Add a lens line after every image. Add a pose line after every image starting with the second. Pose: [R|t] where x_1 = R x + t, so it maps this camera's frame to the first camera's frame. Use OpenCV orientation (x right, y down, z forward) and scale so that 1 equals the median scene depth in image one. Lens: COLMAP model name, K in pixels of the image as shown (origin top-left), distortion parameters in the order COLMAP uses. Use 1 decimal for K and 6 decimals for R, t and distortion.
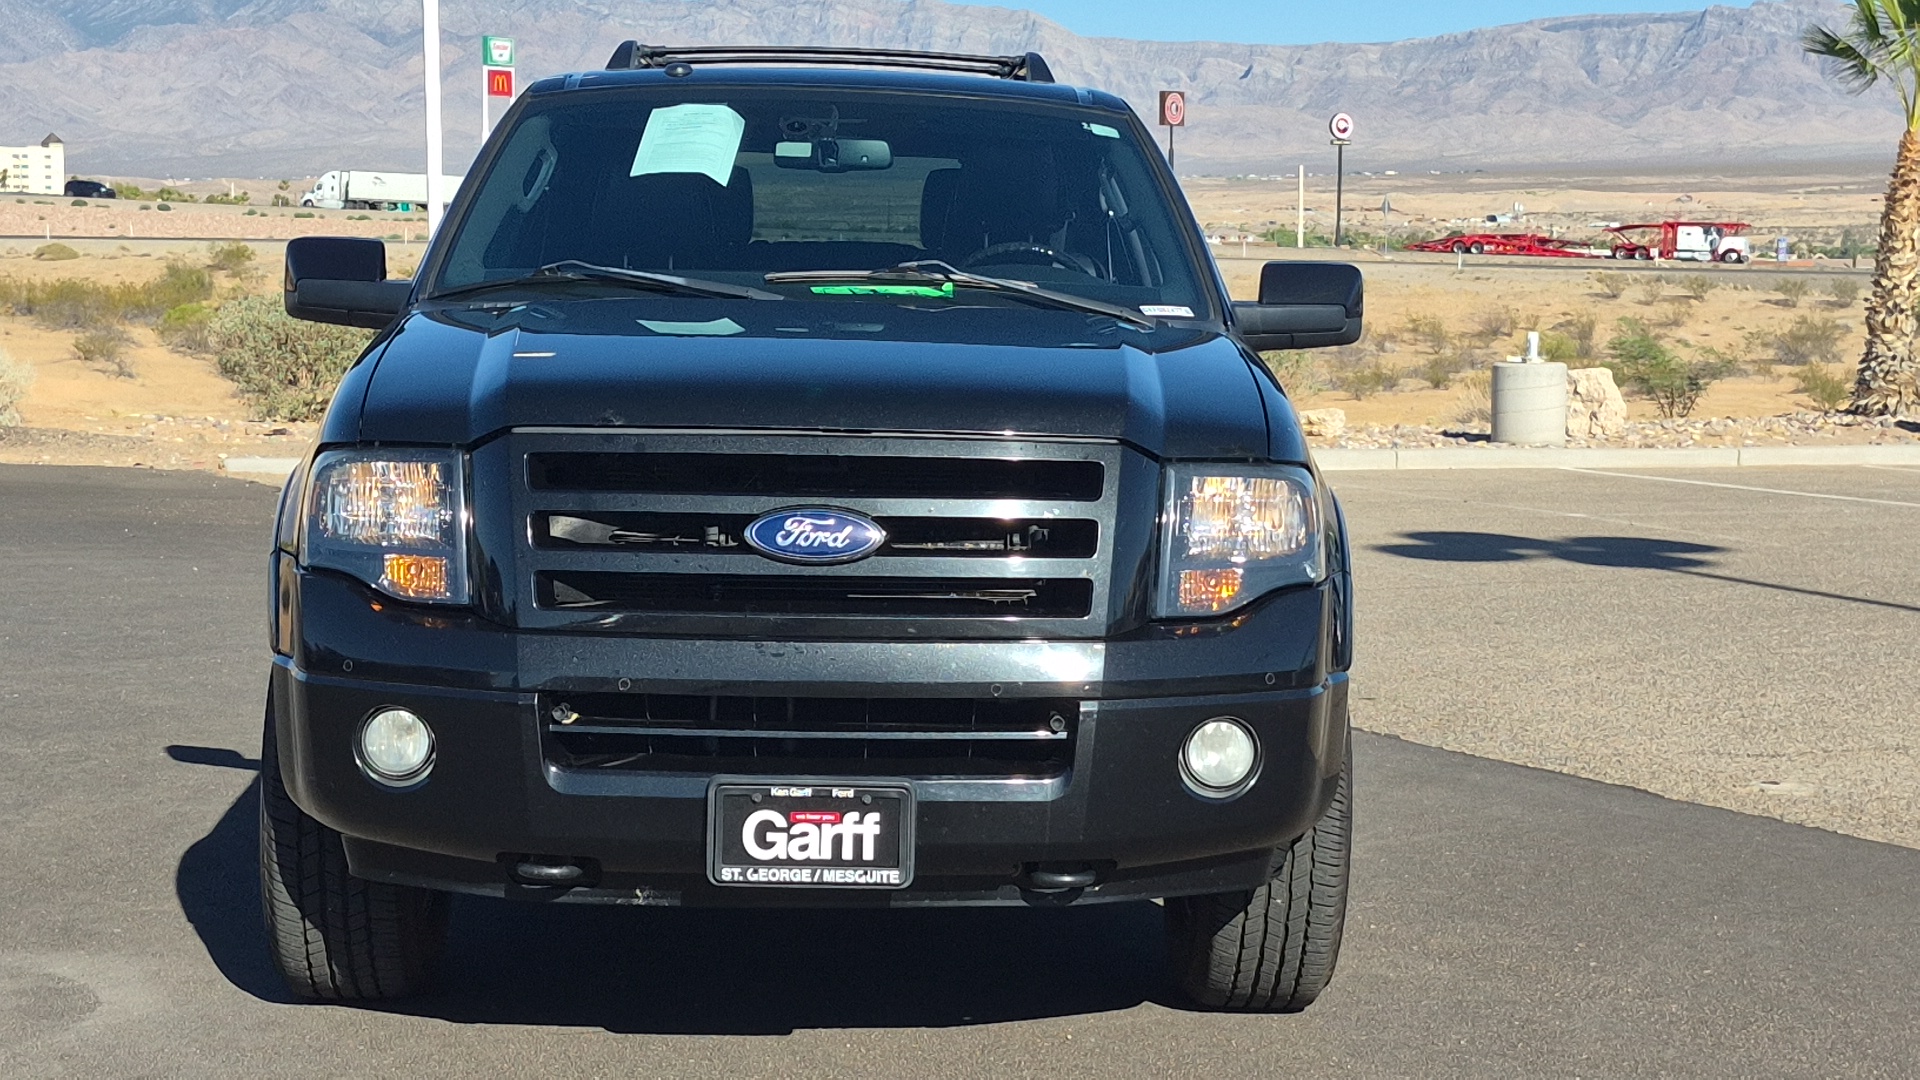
lens RADIAL K [[3334.7, 0, 975.3], [0, 3334.7, 532.6], [0, 0, 1]] dist [0.081466, 0.000000]
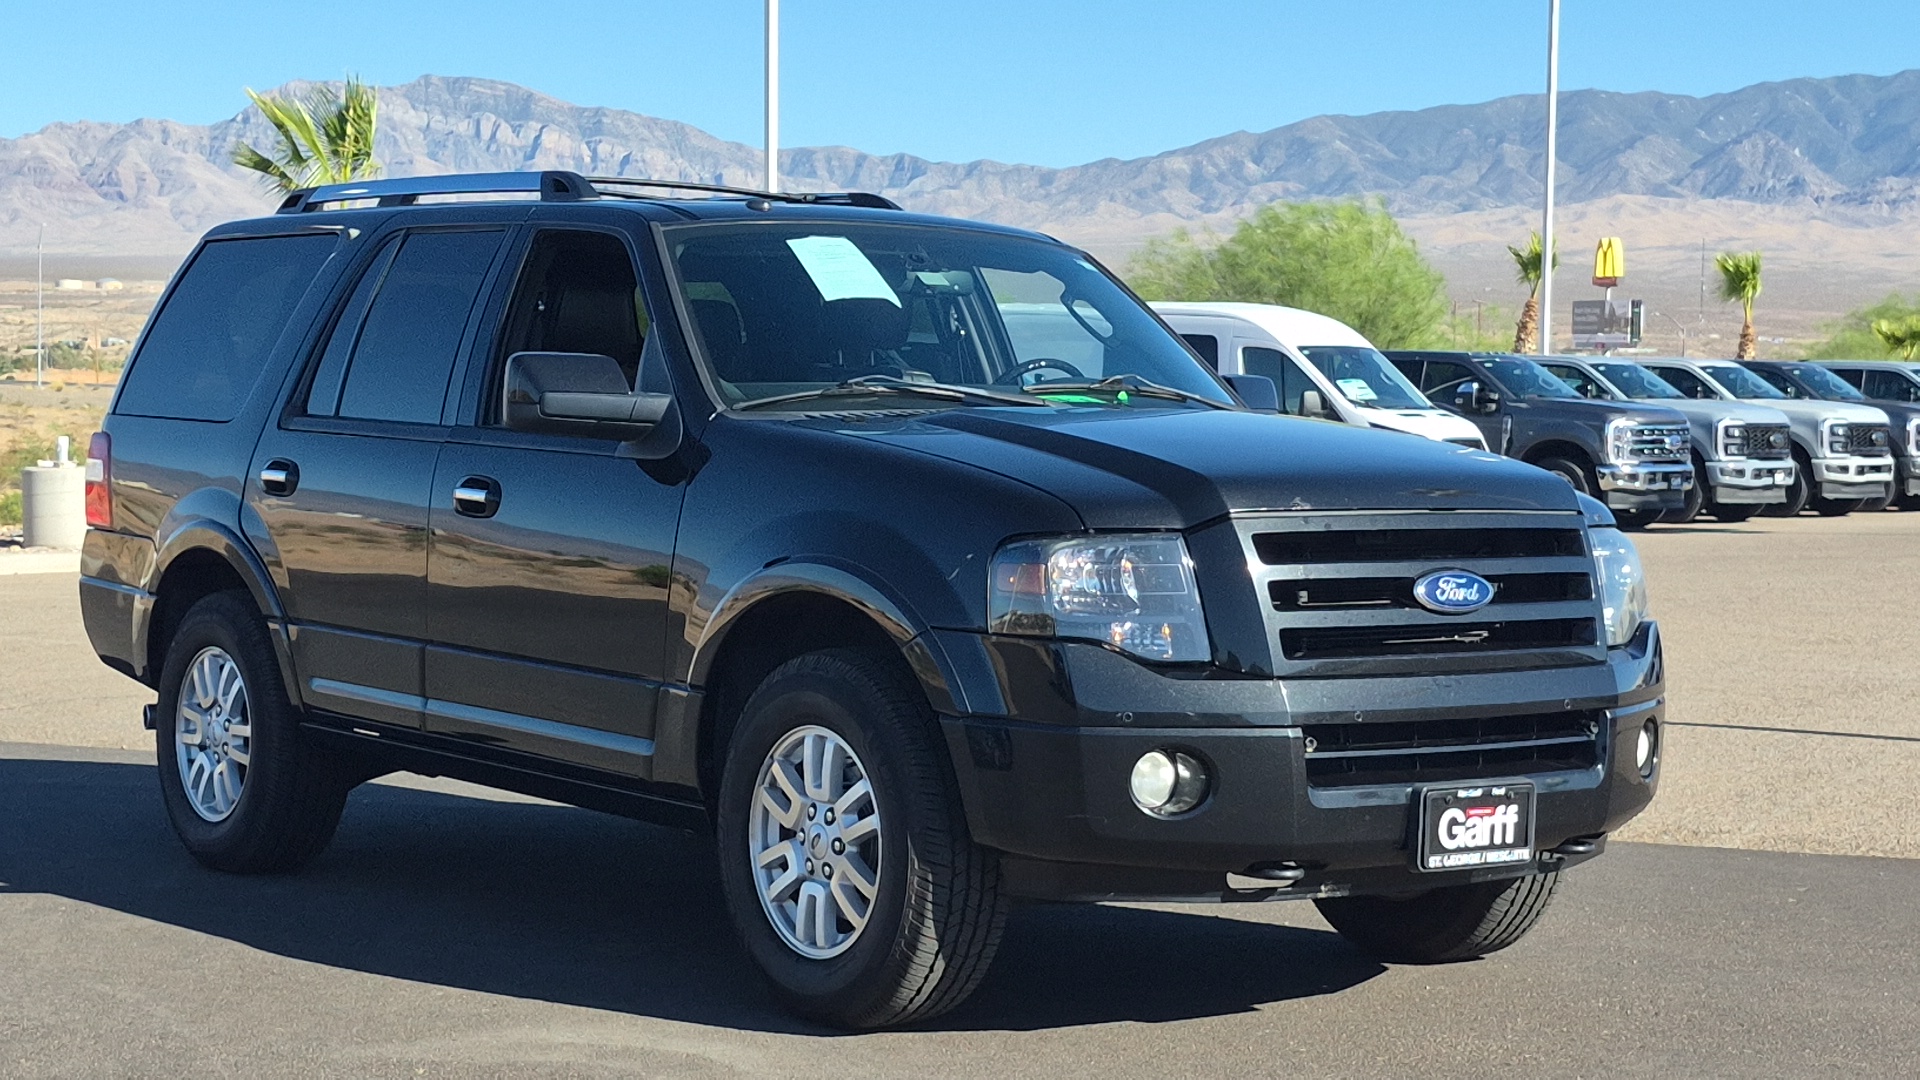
lens RADIAL K [[3334.7, 0, 959.4], [0, 3334.7, 531.5], [0, 0, 1]] dist [0.081466, 0.000000]
pose [[0.839987, -0.030613, 0.541742, -0.902316], [0.047228, 0.998743, -0.016791, -0.009574], [-0.540547, 0.039690, 0.840377, 0.030900]]
